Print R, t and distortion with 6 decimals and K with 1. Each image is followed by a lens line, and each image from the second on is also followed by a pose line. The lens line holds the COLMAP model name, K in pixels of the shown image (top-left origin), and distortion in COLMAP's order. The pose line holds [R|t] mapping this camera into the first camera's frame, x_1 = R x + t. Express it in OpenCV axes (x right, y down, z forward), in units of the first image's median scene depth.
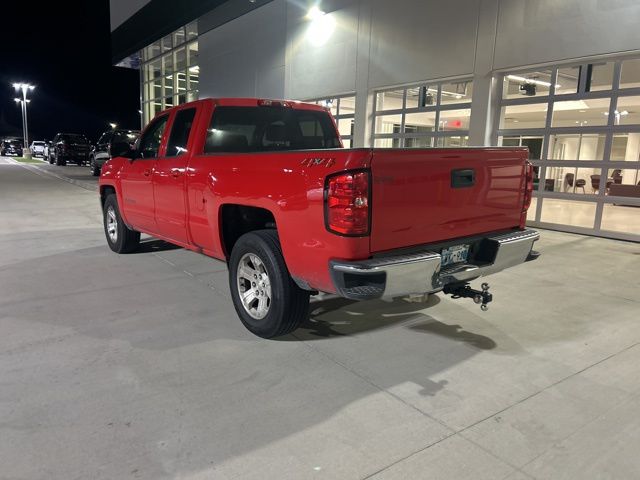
lens RADIAL K [[484.6, 0, 320.0], [0, 484.6, 240.0], [0, 0, 1]] dist [0.003385, 0.004134]
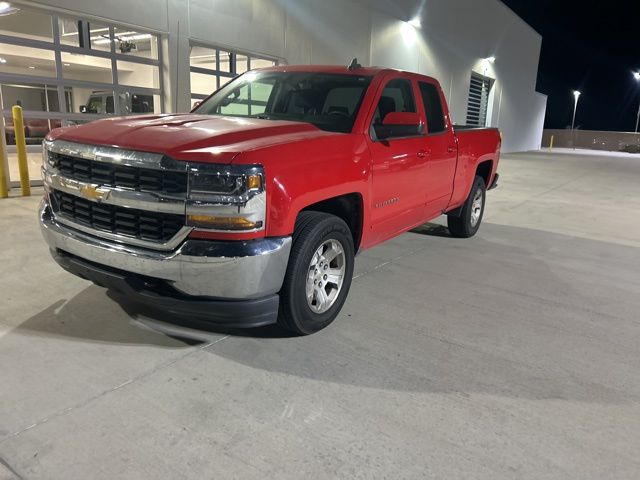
lens RADIAL K [[484.6, 0, 320.0], [0, 484.6, 240.0], [0, 0, 1]] dist [0.003385, 0.004134]
pose [[-0.333879, -0.250835, 0.908629, -0.714483], [0.112288, 0.946496, 0.302550, -0.176671], [-0.935904, 0.203043, -0.287849, 0.938941]]
